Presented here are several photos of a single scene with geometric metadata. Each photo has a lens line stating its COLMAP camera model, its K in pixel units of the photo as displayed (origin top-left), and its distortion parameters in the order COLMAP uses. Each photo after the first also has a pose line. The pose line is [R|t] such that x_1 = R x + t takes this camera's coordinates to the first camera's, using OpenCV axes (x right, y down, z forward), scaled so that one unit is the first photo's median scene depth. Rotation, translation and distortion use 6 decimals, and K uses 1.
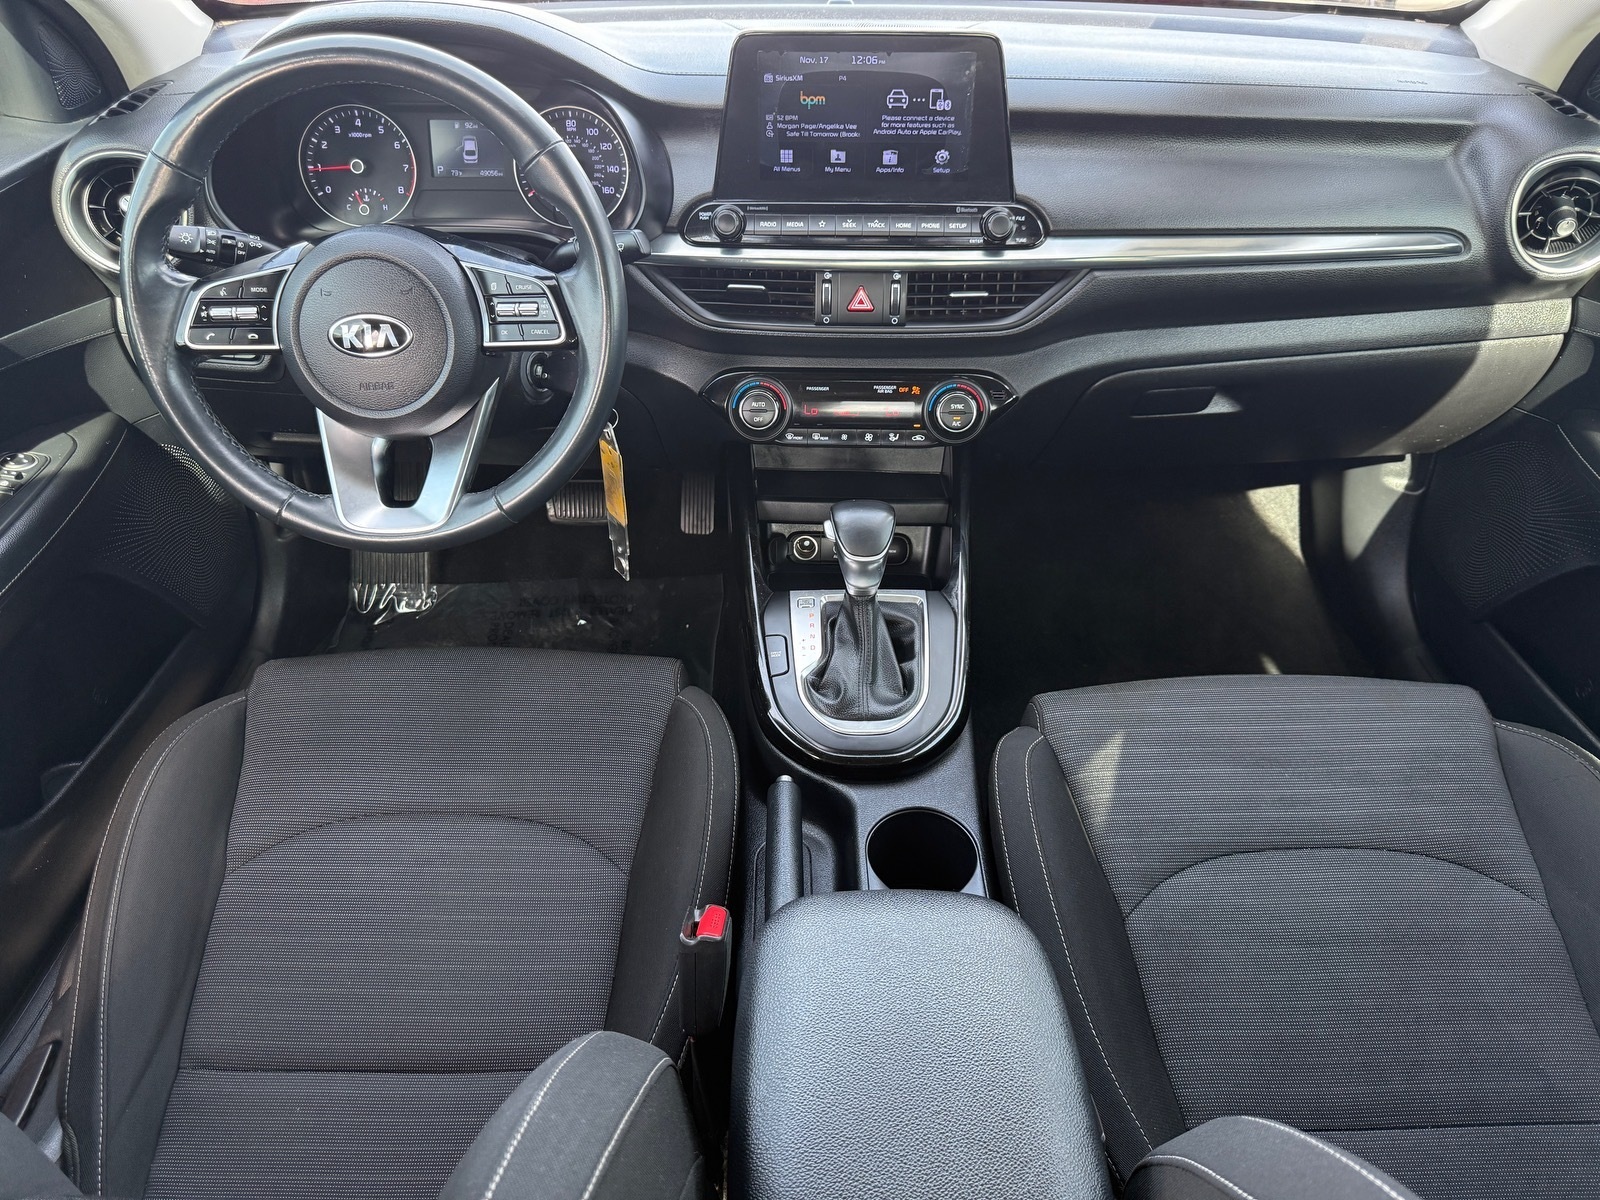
lens RADIAL K [[1137.7, 0, 800.7], [0, 1137.7, 610.2], [0, 0, 1]] dist [0.039773, -0.061230]
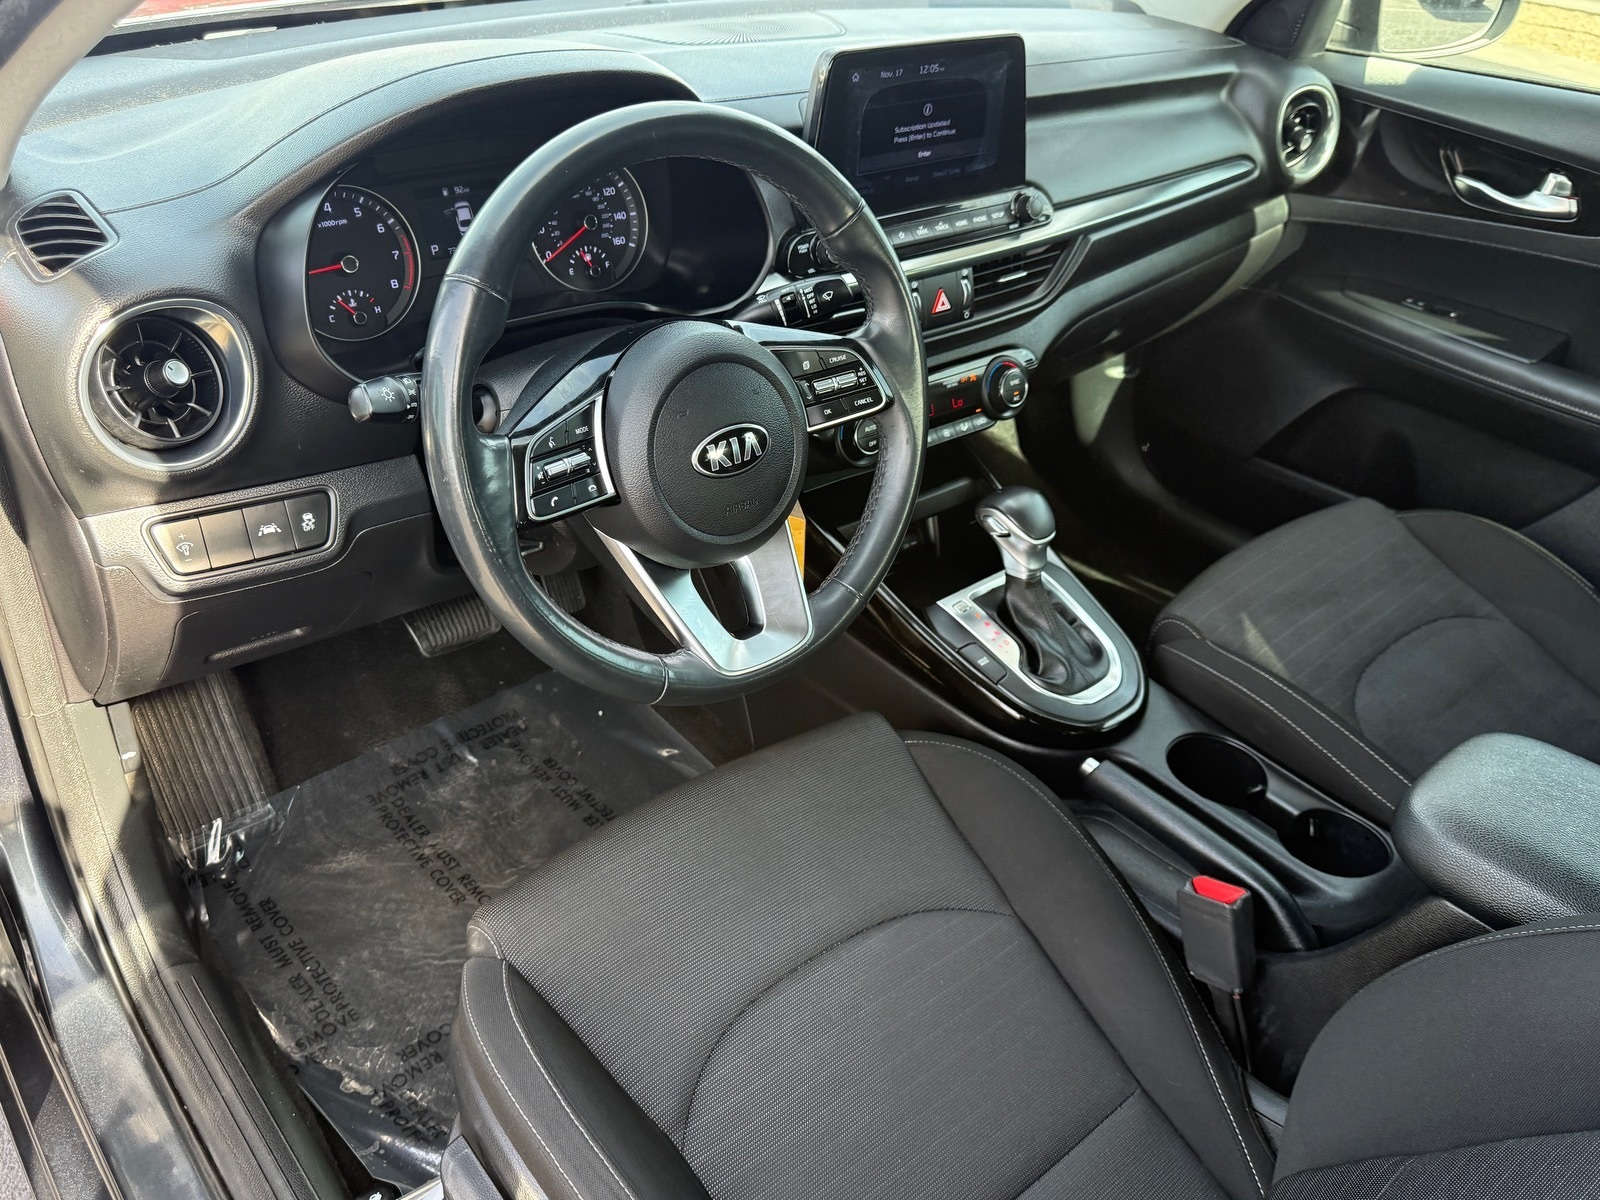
lens RADIAL K [[1279.3, 0, 808.8], [0, 1279.3, 621.0], [0, 0, 1]] dist [0.064096, -0.048583]
pose [[0.767324, -0.331892, 0.548690, -0.771481], [0.325506, 0.938805, 0.112656, -0.176664], [-0.552502, 0.092159, 0.828401, 0.150008]]
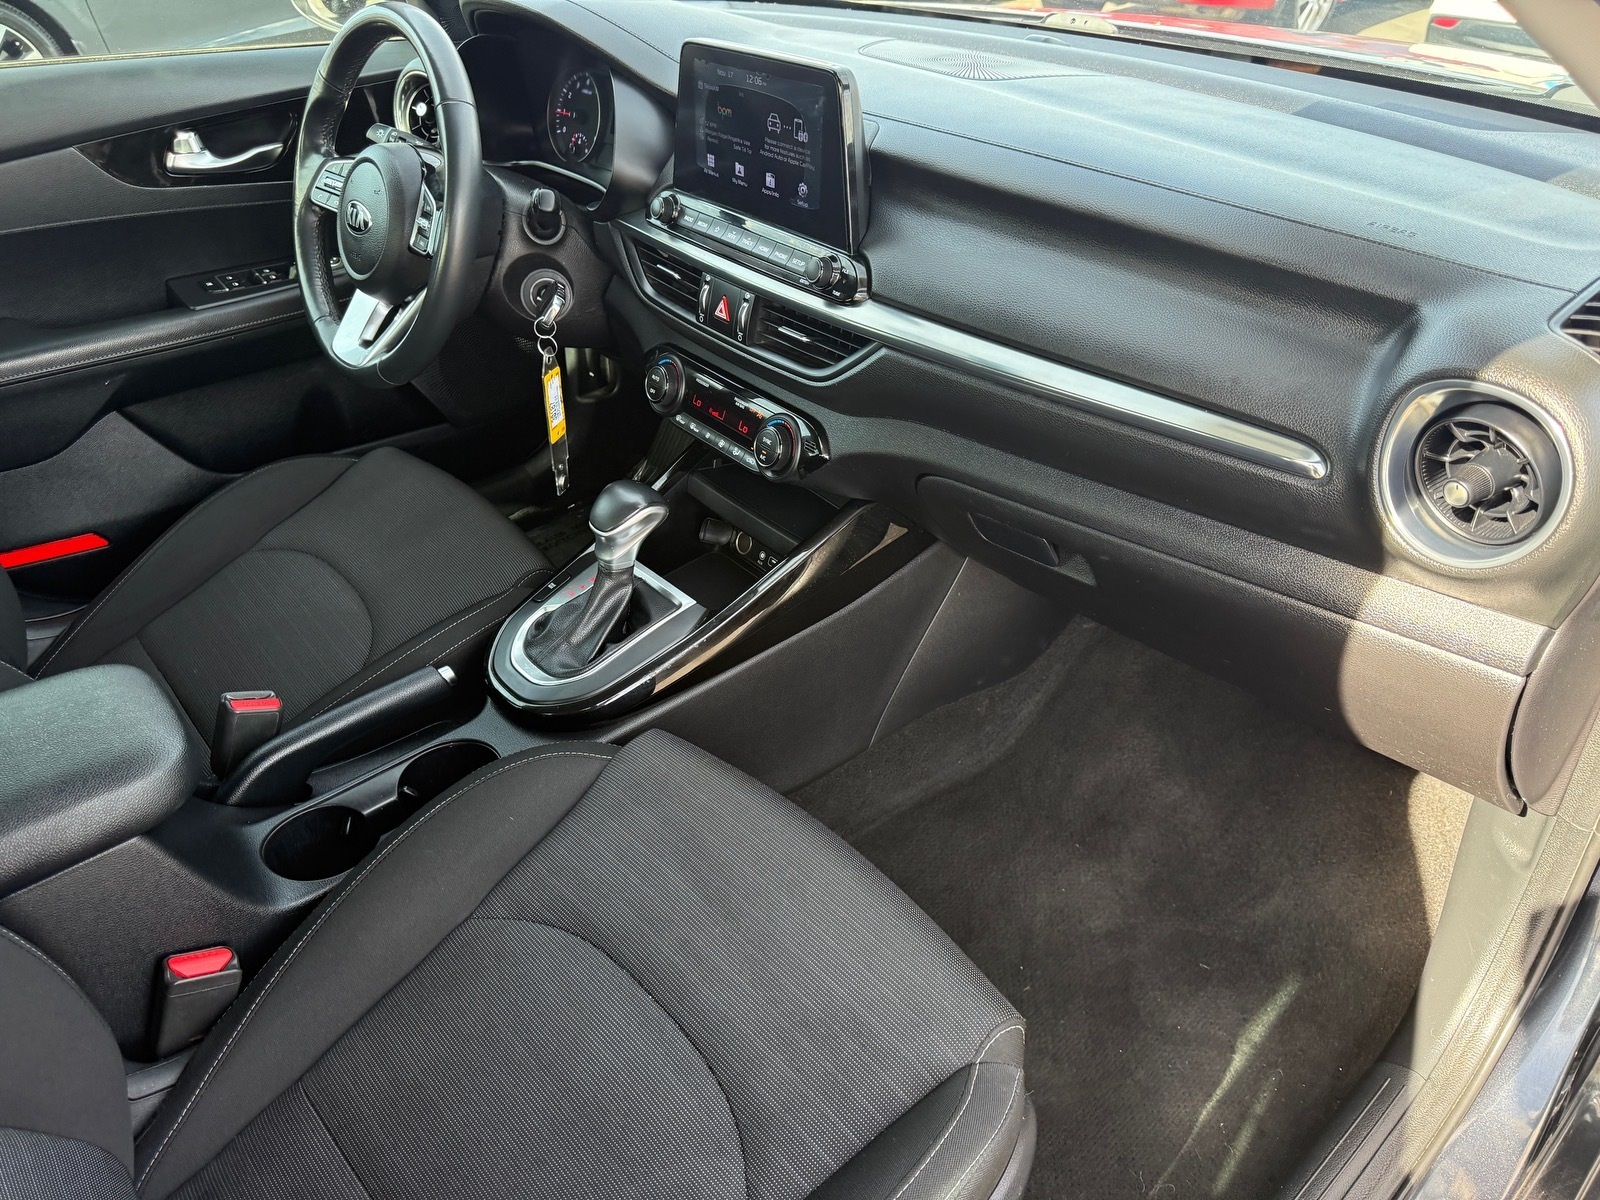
lens RADIAL K [[1137.7, 0, 804.5], [0, 1137.7, 600.5], [0, 0, 1]] dist [0.039773, -0.061230]
pose [[0.655295, 0.420625, -0.627426, 0.869634], [-0.432955, 0.889787, 0.144325, -0.223349], [0.618982, 0.177071, 0.765184, 0.314857]]
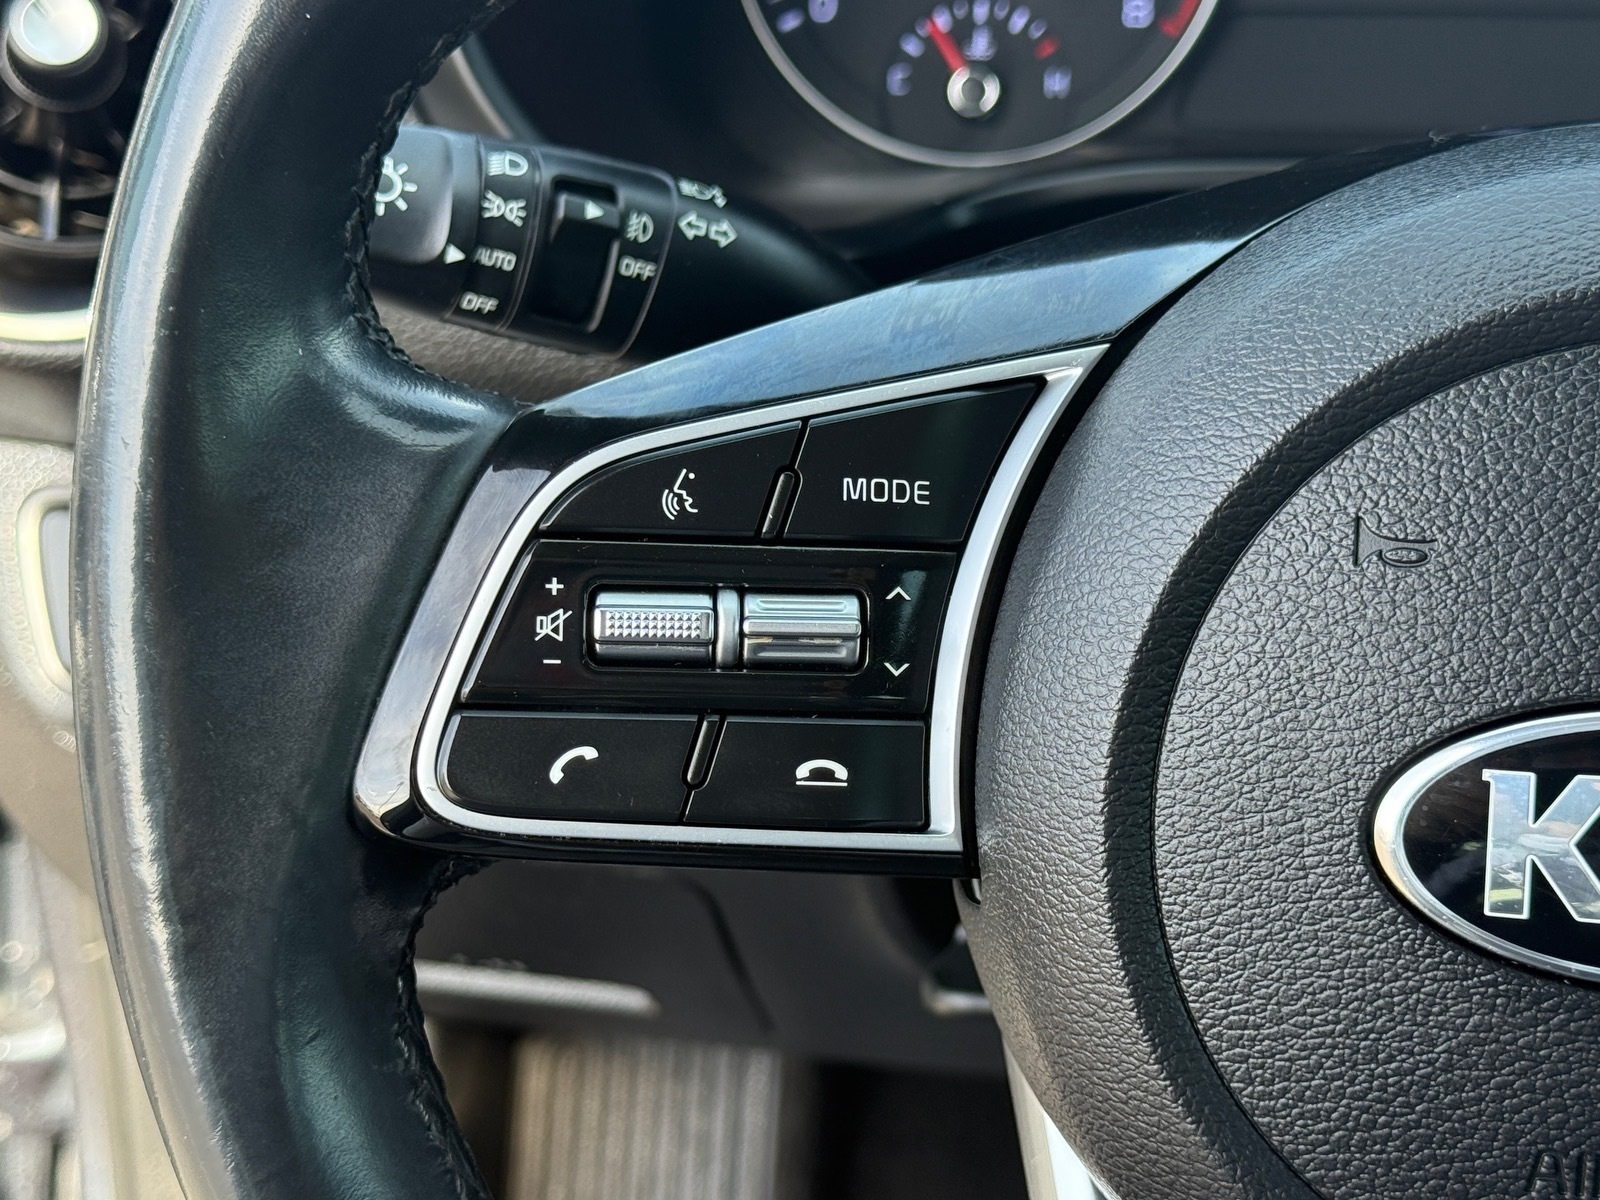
lens RADIAL K [[2634.7, 0, 800.2], [0, 2634.7, 629.2], [0, 0, 1]] dist [0.174586, 0.000000]
pose [[0.989002, 0.043799, -0.141266, -0.373360], [-0.066921, 0.984299, -0.163333, -0.172486], [0.131894, 0.170990, 0.976405, 0.550932]]
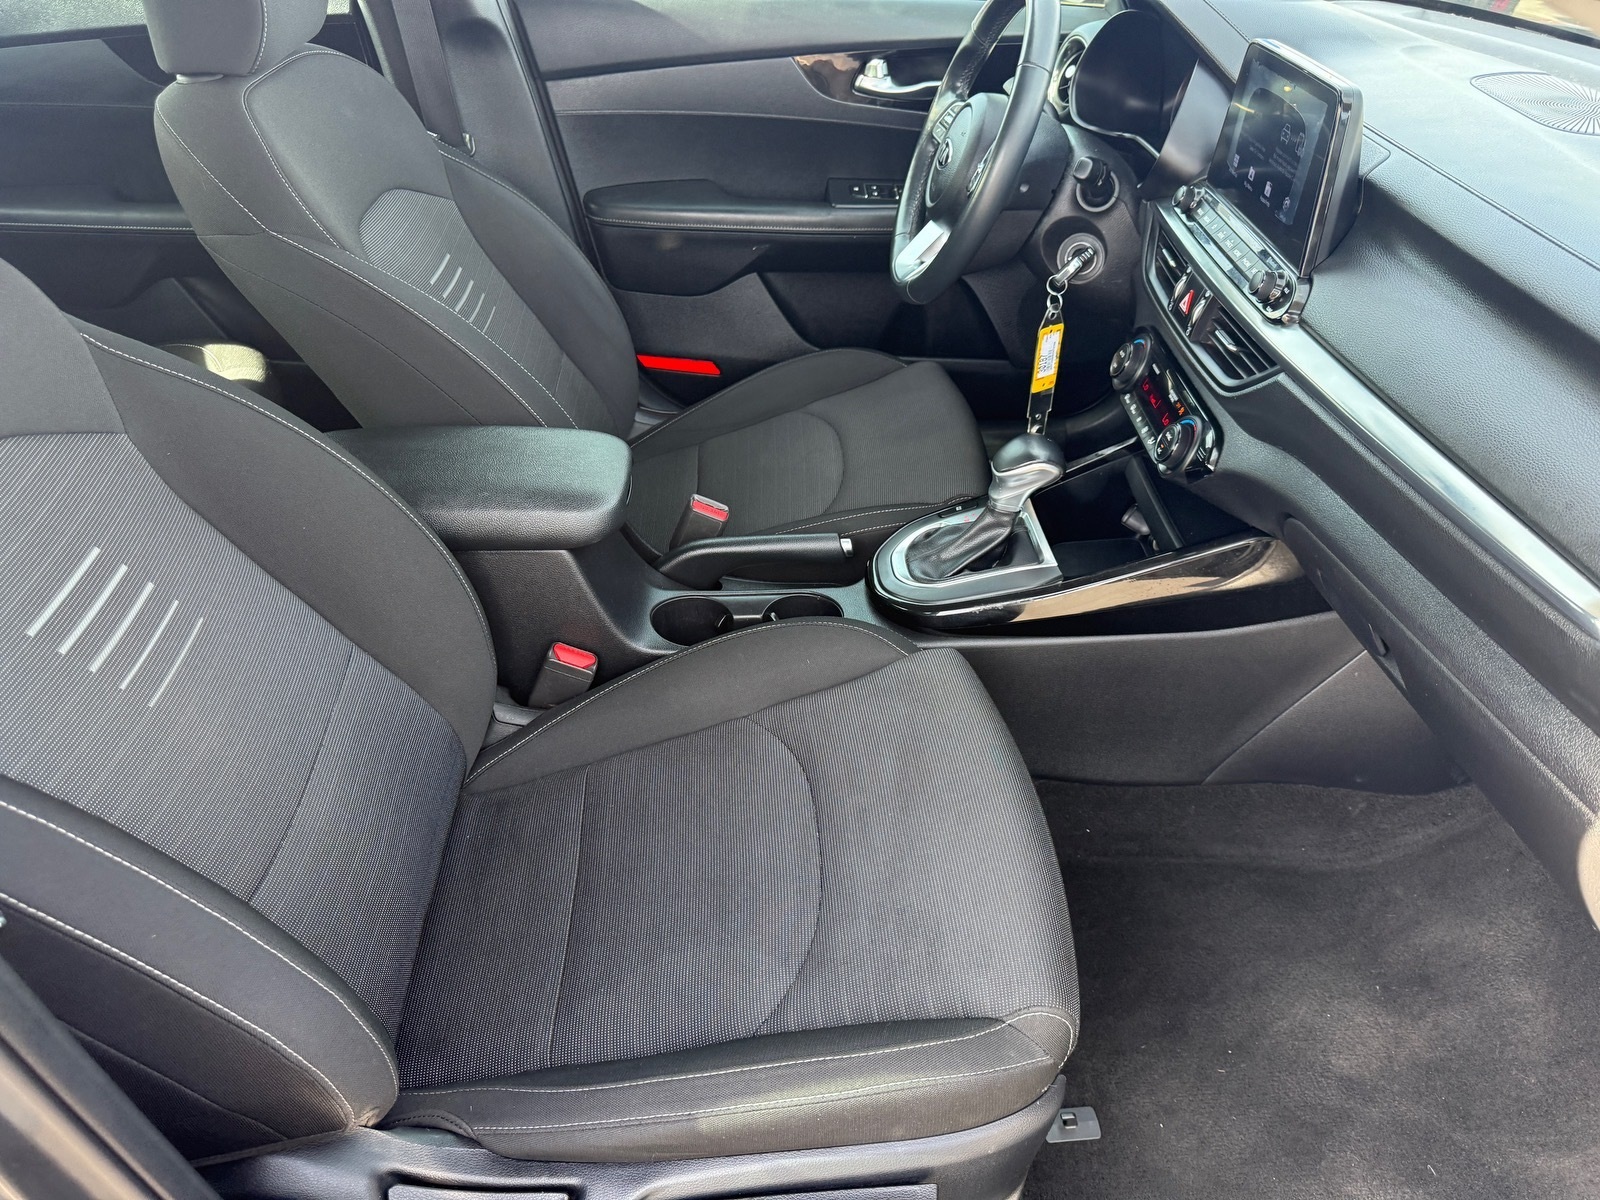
lens RADIAL K [[1137.7, 0, 783.0], [0, 1137.7, 607.3], [0, 0, 1]] dist [0.039773, -0.061230]
pose [[0.031500, 0.589327, -0.807280, 1.069040], [-0.588657, 0.663682, 0.461529, -0.361067], [0.807769, 0.460673, 0.367818, 0.456544]]
